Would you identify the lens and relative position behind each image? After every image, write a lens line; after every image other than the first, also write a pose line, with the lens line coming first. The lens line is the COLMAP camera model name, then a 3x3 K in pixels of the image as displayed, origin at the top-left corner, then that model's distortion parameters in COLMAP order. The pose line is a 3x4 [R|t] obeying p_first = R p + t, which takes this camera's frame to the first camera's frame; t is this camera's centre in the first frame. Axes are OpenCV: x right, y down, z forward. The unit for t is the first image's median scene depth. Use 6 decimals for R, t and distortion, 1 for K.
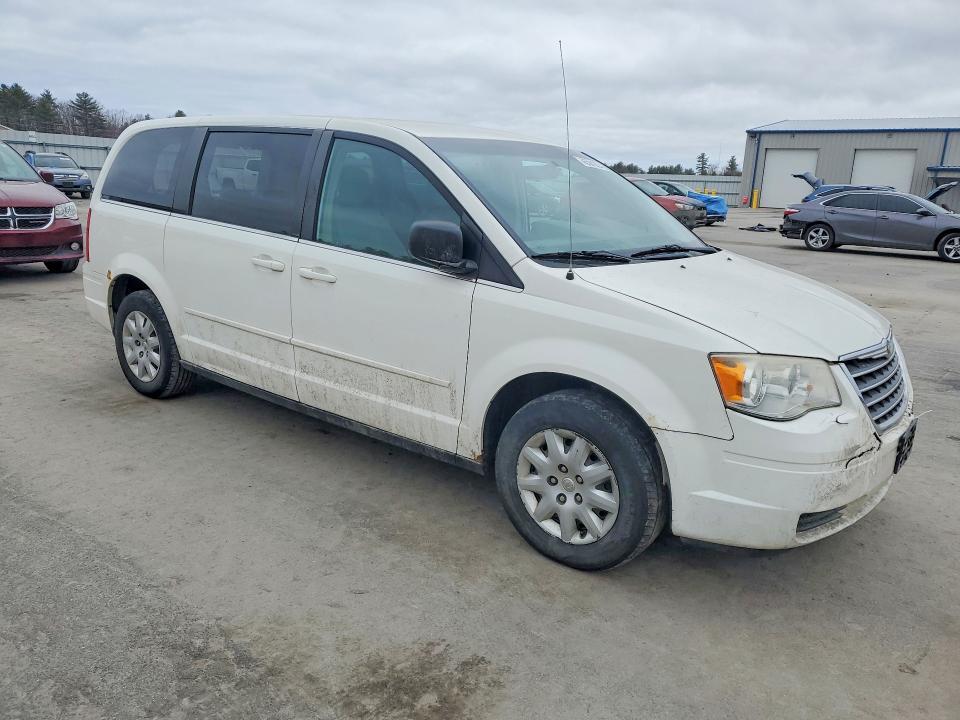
lens RADIAL K [[741.2, 0, 478.3], [0, 741.2, 363.0], [0, 0, 1]] dist [0.003748, 0.002368]
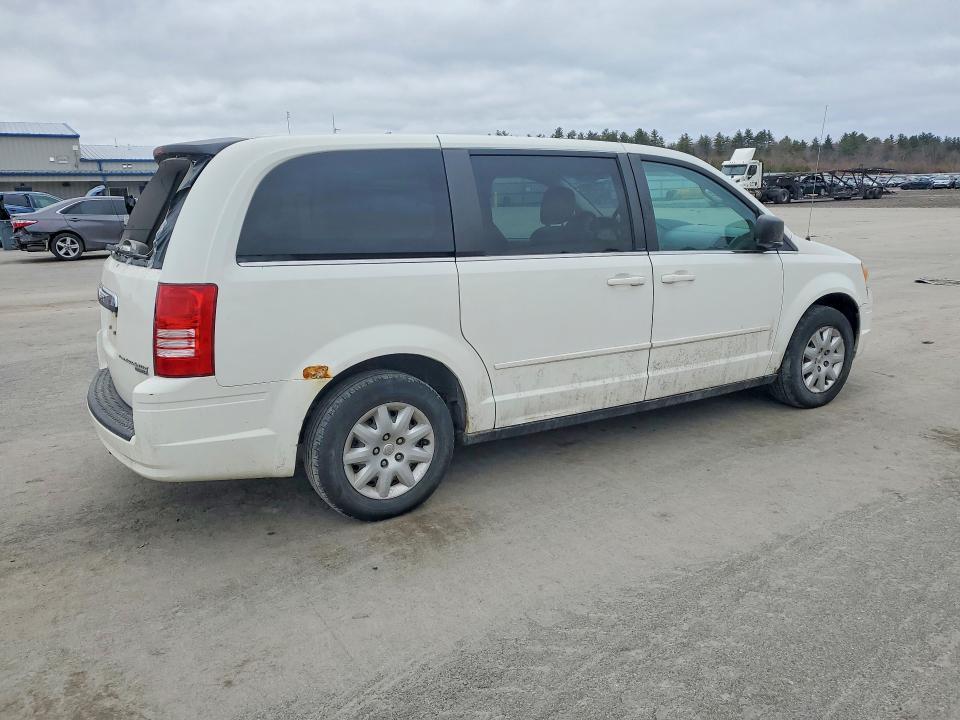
lens RADIAL K [[741.2, 0, 478.3], [0, 741.2, 363.0], [0, 0, 1]] dist [0.003748, 0.002368]
pose [[0.357197, -0.258085, 0.897665, -1.200841], [0.260915, 0.950379, 0.169418, -0.230805], [-0.896847, 0.173698, 0.406811, 0.711479]]
